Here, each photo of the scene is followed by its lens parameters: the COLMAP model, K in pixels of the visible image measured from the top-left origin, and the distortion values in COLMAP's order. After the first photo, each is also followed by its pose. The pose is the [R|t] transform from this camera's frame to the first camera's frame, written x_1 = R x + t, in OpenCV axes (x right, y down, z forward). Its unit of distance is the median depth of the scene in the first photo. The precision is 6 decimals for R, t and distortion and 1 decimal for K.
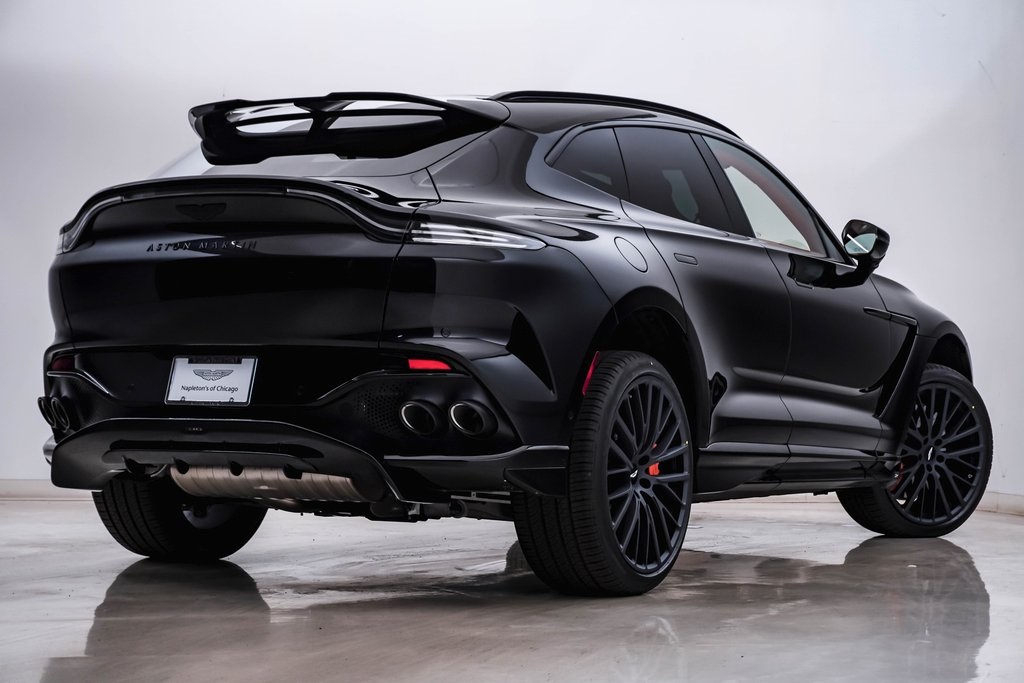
lens RADIAL K [[2248.6, 0, 511.4], [0, 2248.6, 348.3], [0, 0, 1]] dist [-0.006171, 0.000000]
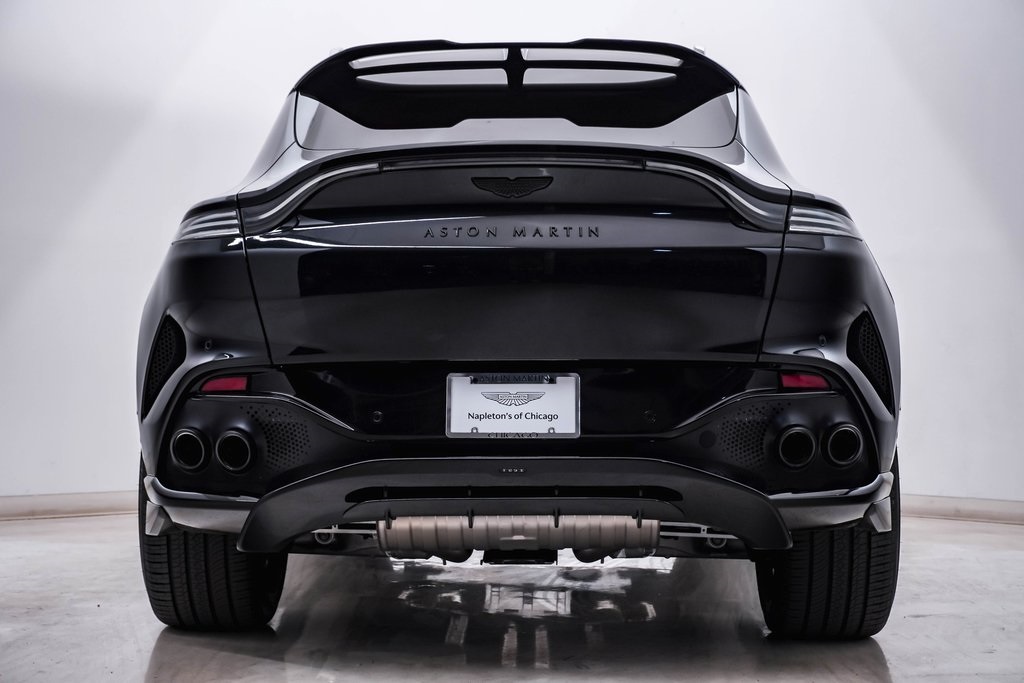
lens RADIAL K [[2248.6, 0, 510.5], [0, 2248.6, 341.6], [0, 0, 1]] dist [-0.006171, 0.000000]
pose [[0.876692, -0.014782, 0.480825, -0.496563], [0.004987, 0.999753, 0.021642, -0.024041], [-0.481026, -0.016575, 0.876550, 0.317317]]
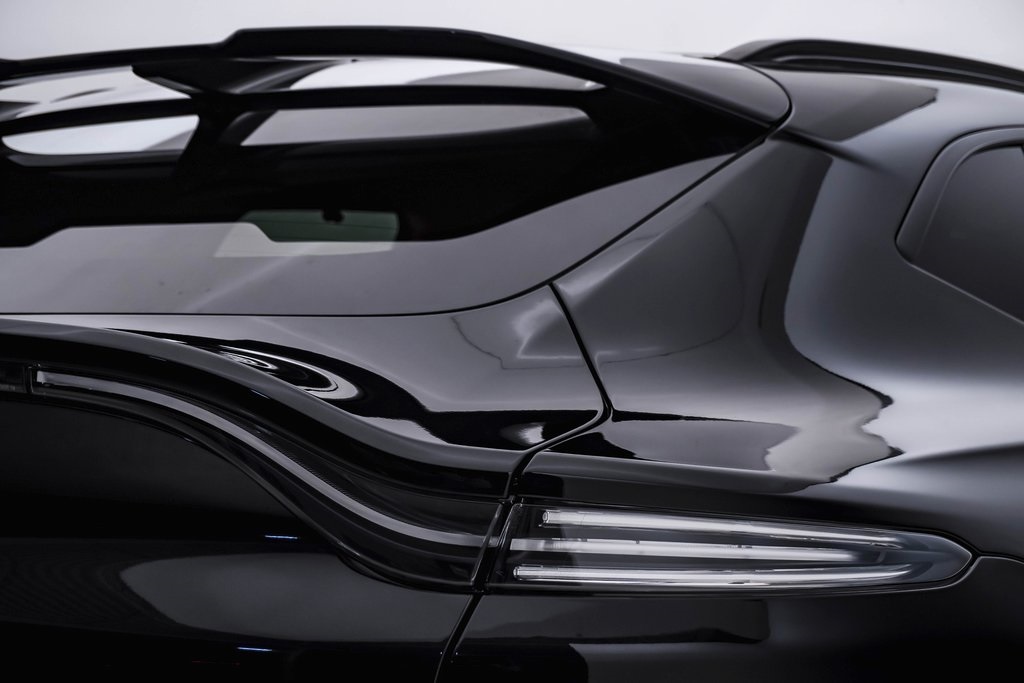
lens RADIAL K [[2248.6, 0, 515.7], [0, 2248.6, 342.0], [0, 0, 1]] dist [-0.006171, 0.000000]
pose [[0.999954, 0.008465, -0.004400, -0.040636], [-0.008510, 0.999911, -0.010236, -0.068726], [0.004313, 0.010273, 0.999938, 0.702518]]
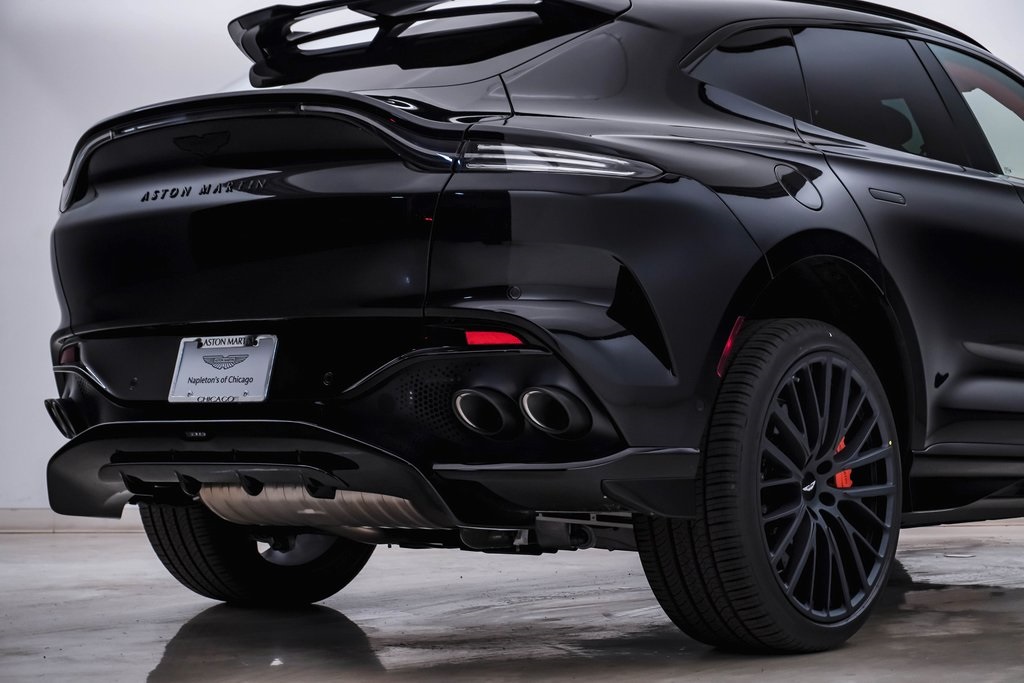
lens RADIAL K [[2248.6, 0, 510.5], [0, 2248.6, 337.4], [0, 0, 1]] dist [-0.006171, 0.000000]
pose [[0.985093, -0.026344, -0.169992, 0.087263], [0.023386, 0.999539, -0.019382, 0.020074], [0.170424, 0.015118, 0.985255, 0.271818]]
